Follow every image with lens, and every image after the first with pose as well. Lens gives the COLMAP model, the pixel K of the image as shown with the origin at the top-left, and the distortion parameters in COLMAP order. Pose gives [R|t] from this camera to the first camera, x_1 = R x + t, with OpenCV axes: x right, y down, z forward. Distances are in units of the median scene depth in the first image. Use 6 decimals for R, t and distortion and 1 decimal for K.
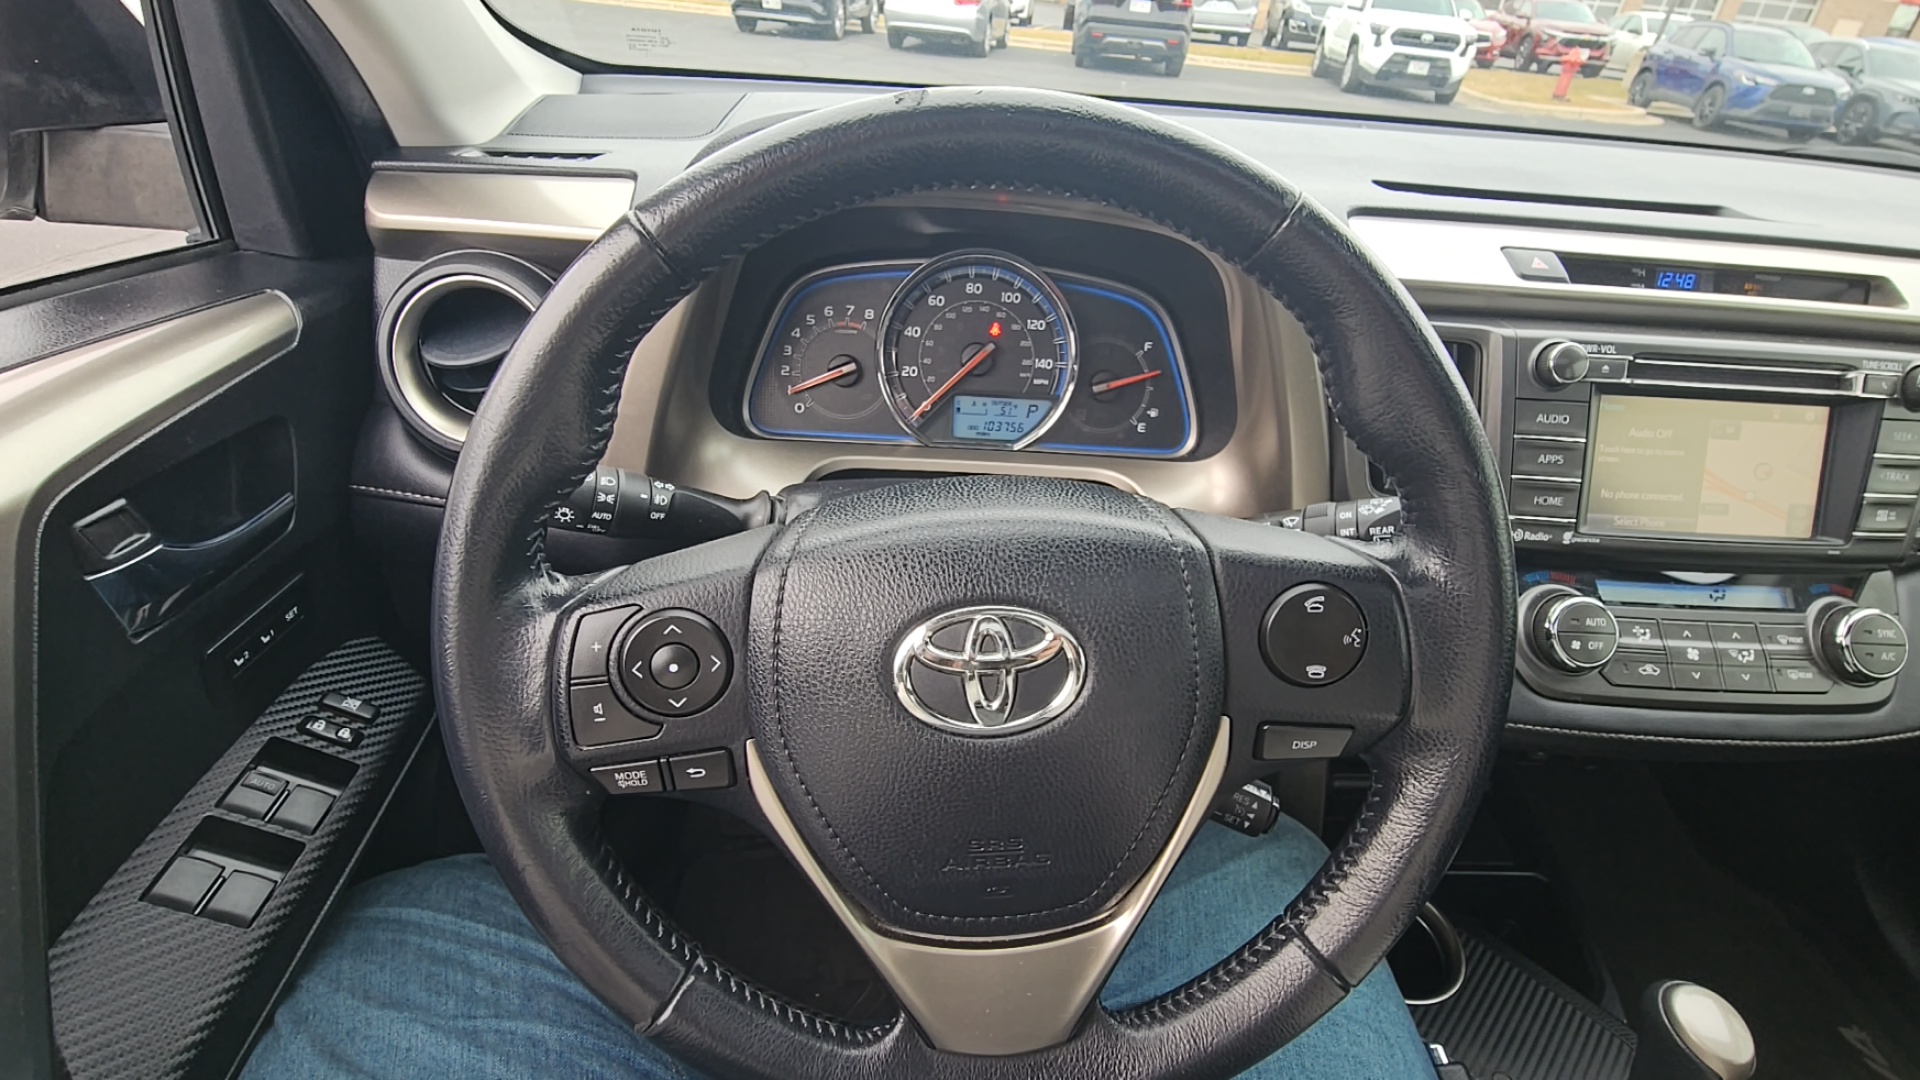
lens RADIAL K [[858.3, 0, 982.4], [0, 858.3, 545.3], [0, 0, 1]] dist [0.007027, -0.006485]
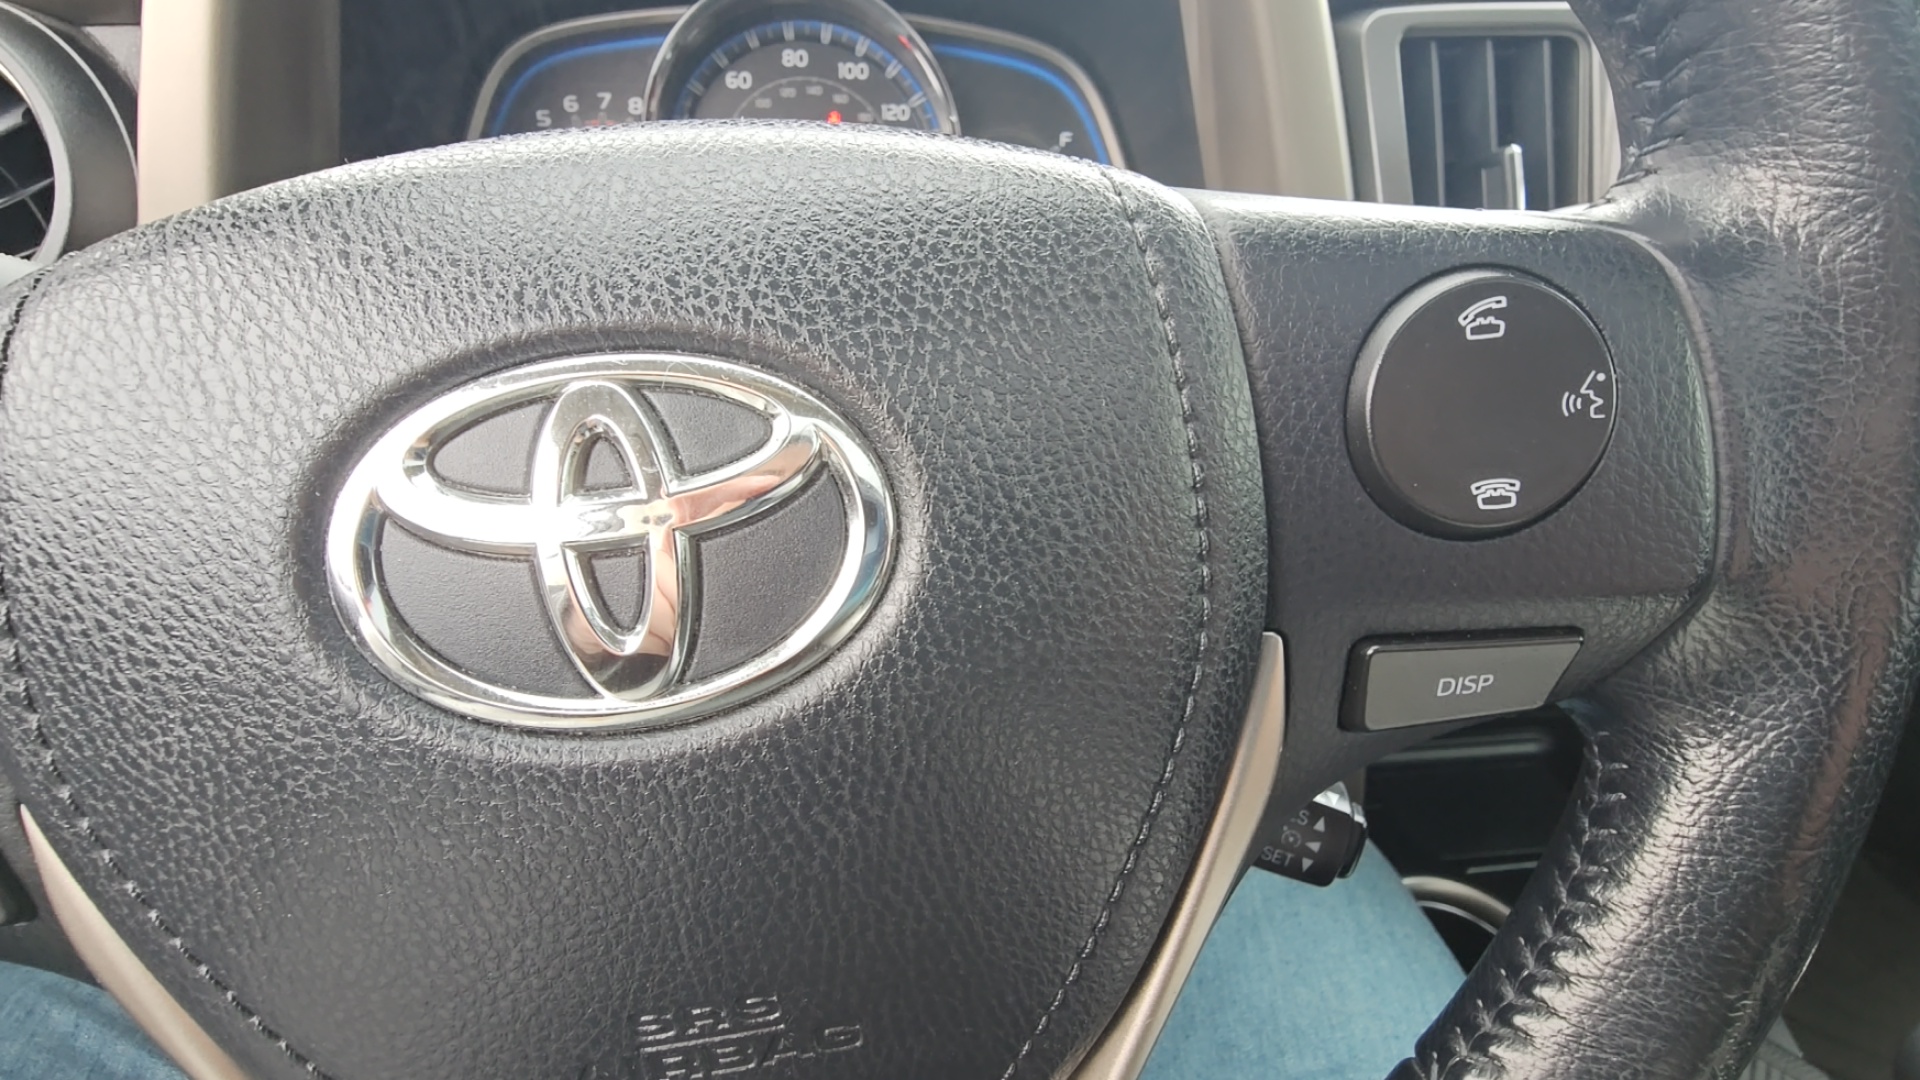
lens RADIAL K [[863.5, 0, 983.8], [0, 863.5, 543.9], [0, 0, 1]] dist [0.008325, -0.006779]
pose [[0.995827, -0.077461, 0.048260, 0.081176], [0.077696, 0.996972, -0.003026, 0.092642], [-0.047879, 0.006763, 0.998830, 0.373019]]
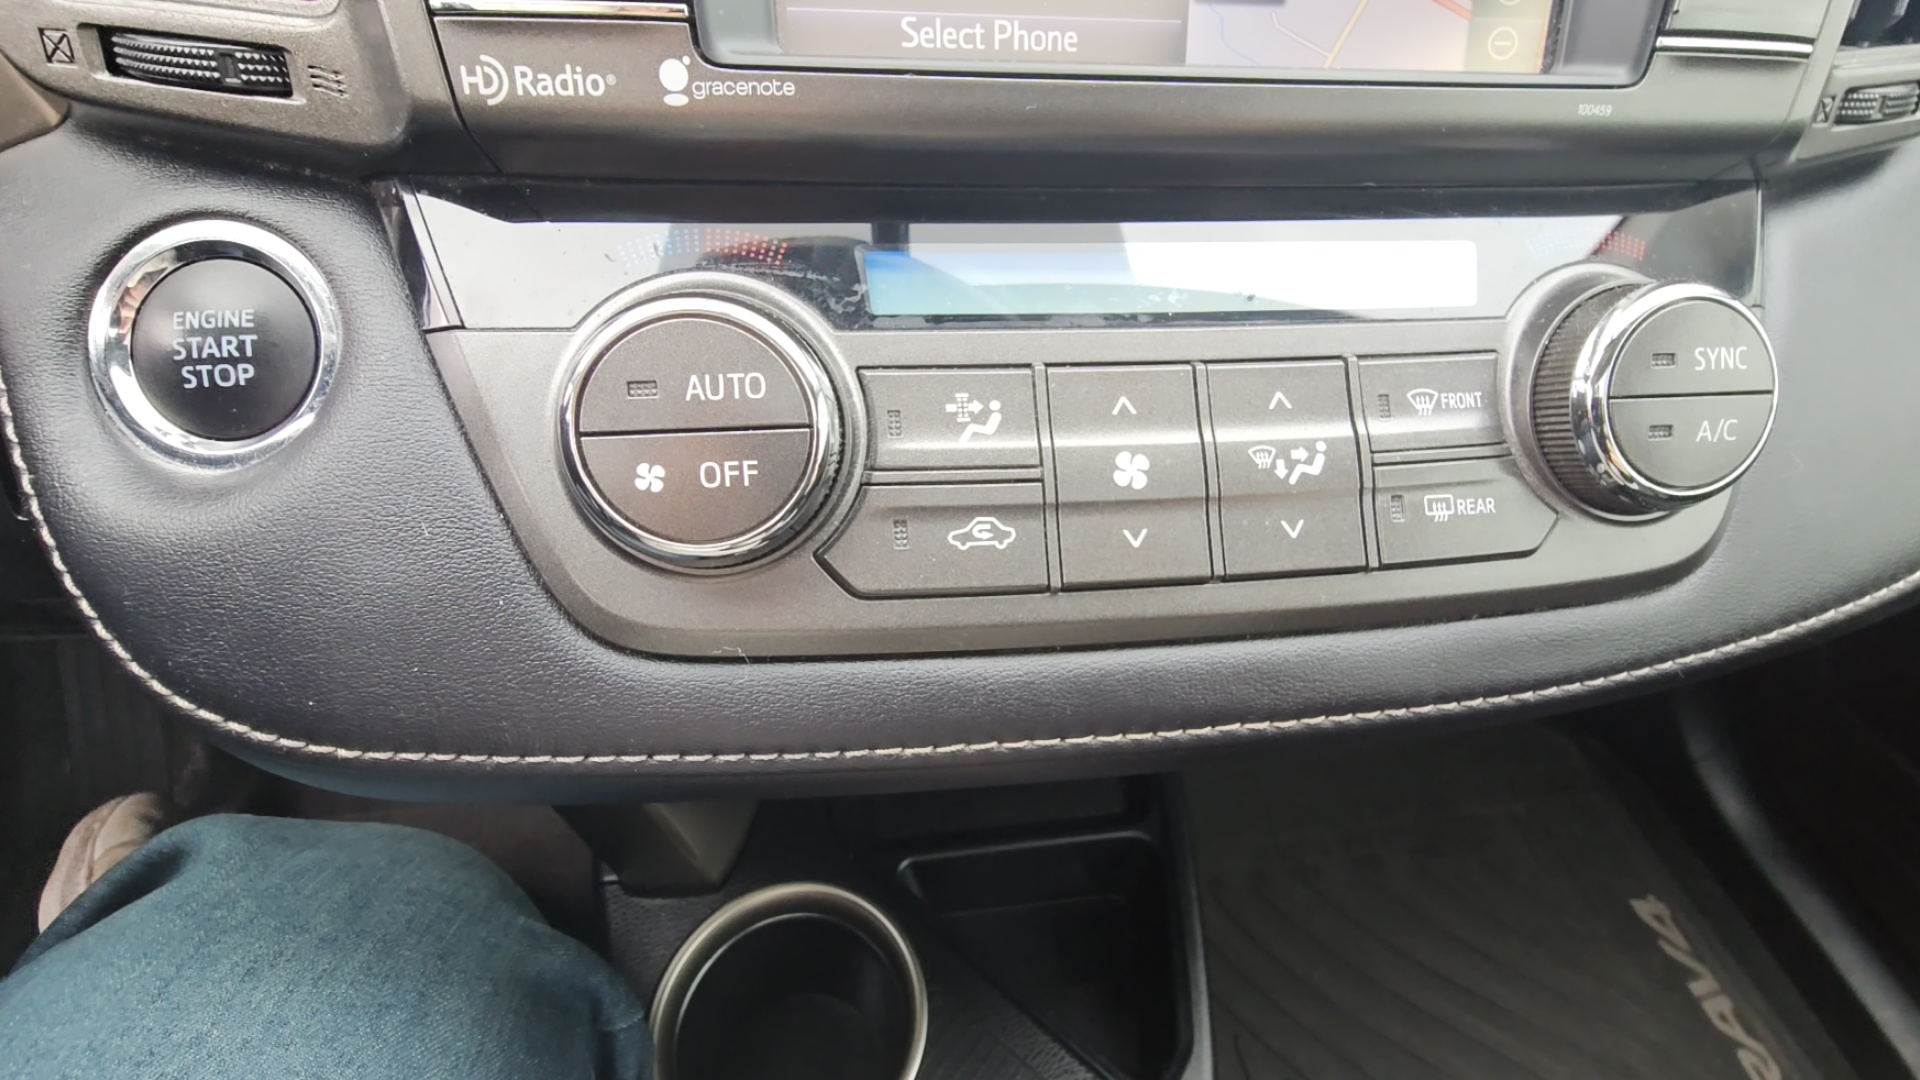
lens RADIAL K [[863.5, 0, 983.8], [0, 863.5, 543.9], [0, 0, 1]] dist [0.008325, -0.006779]
pose [[0.993454, -0.085283, 0.075997, 0.700280], [0.067480, 0.974945, 0.211963, 0.077646], [-0.092170, -0.205447, 0.974318, 0.651498]]
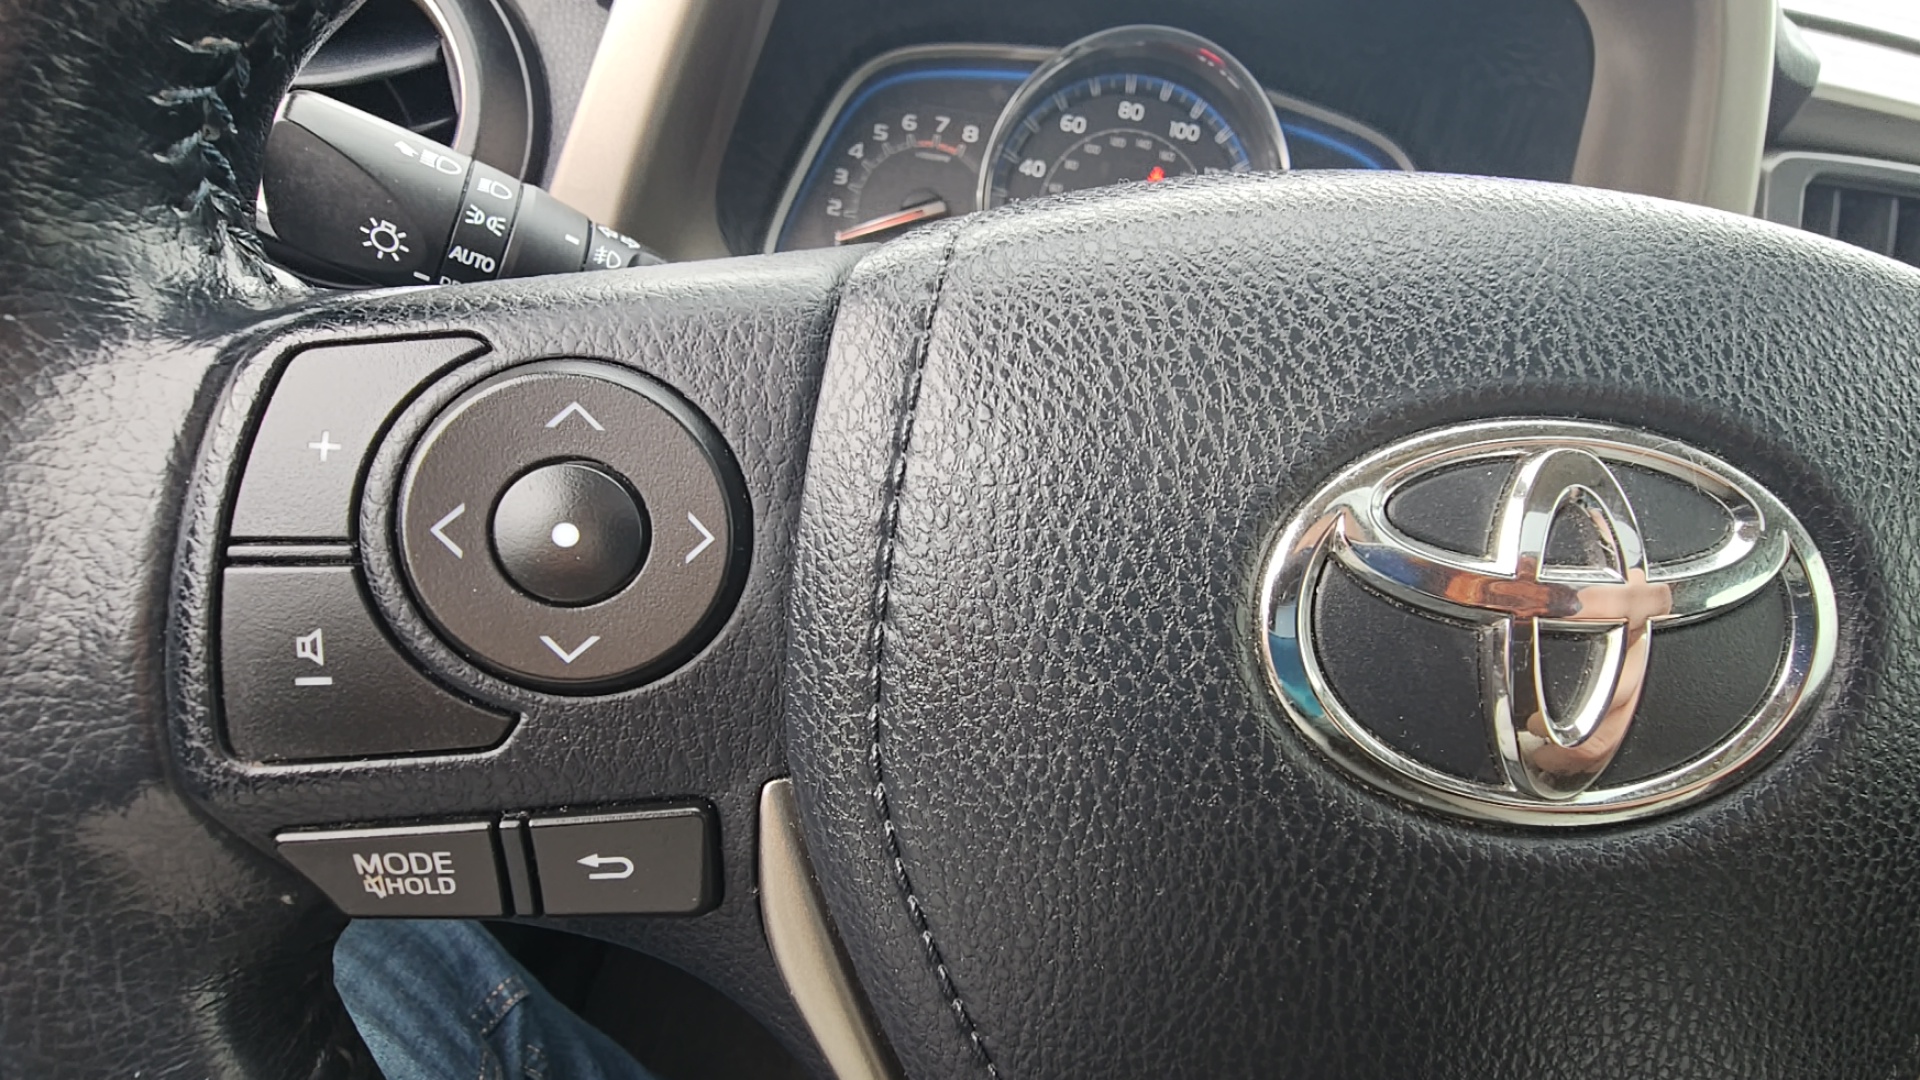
lens RADIAL K [[863.5, 0, 983.8], [0, 863.5, 543.9], [0, 0, 1]] dist [0.008325, -0.006779]
pose [[0.996225, 0.082854, 0.025902, -0.125236], [-0.081252, 0.995019, -0.057749, 0.089032], [-0.030558, 0.055426, 0.997995, 0.396499]]
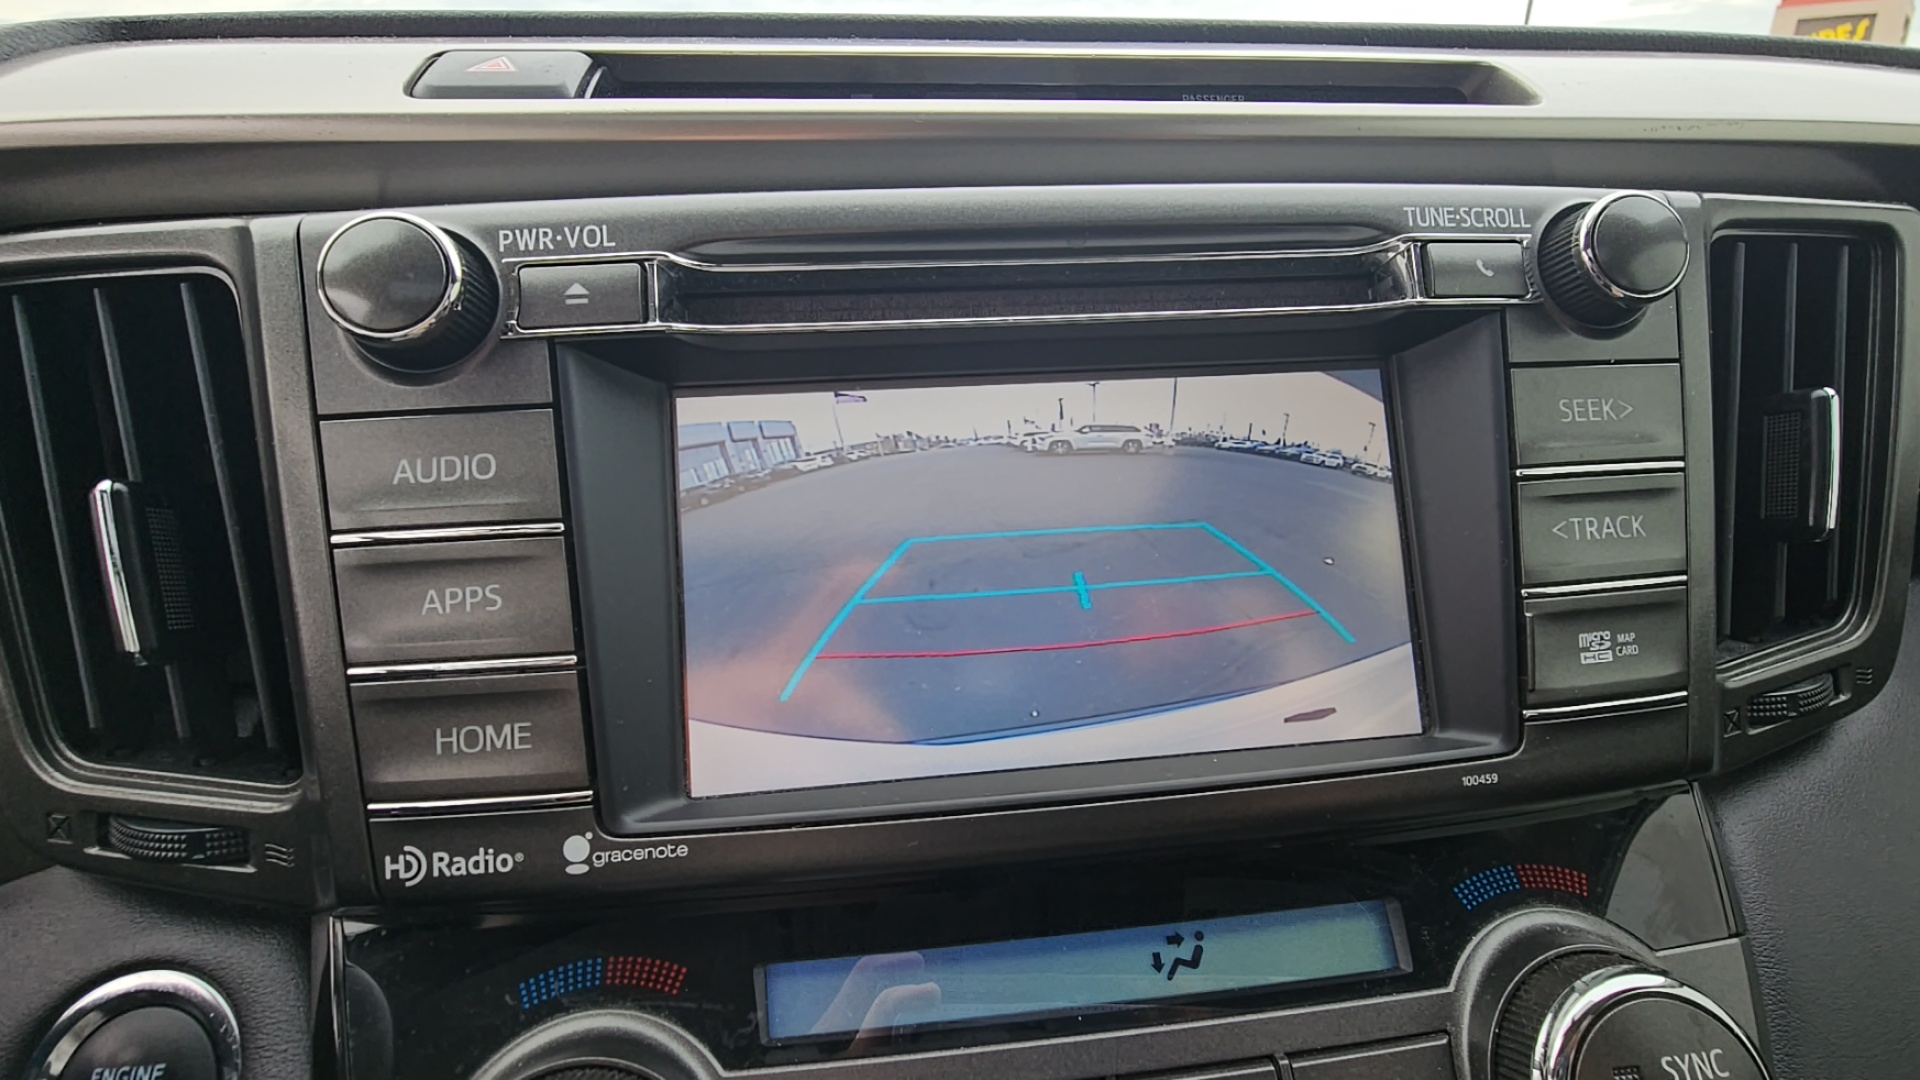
lens RADIAL K [[854.4, 0, 983.2], [0, 854.4, 546.9], [0, 0, 1]] dist [0.002345, -0.001245]
pose [[0.992219, -0.114694, 0.048448, 0.767957], [0.121883, 0.974220, -0.189839, -0.036652], [-0.025426, 0.194267, 0.980619, 0.647331]]
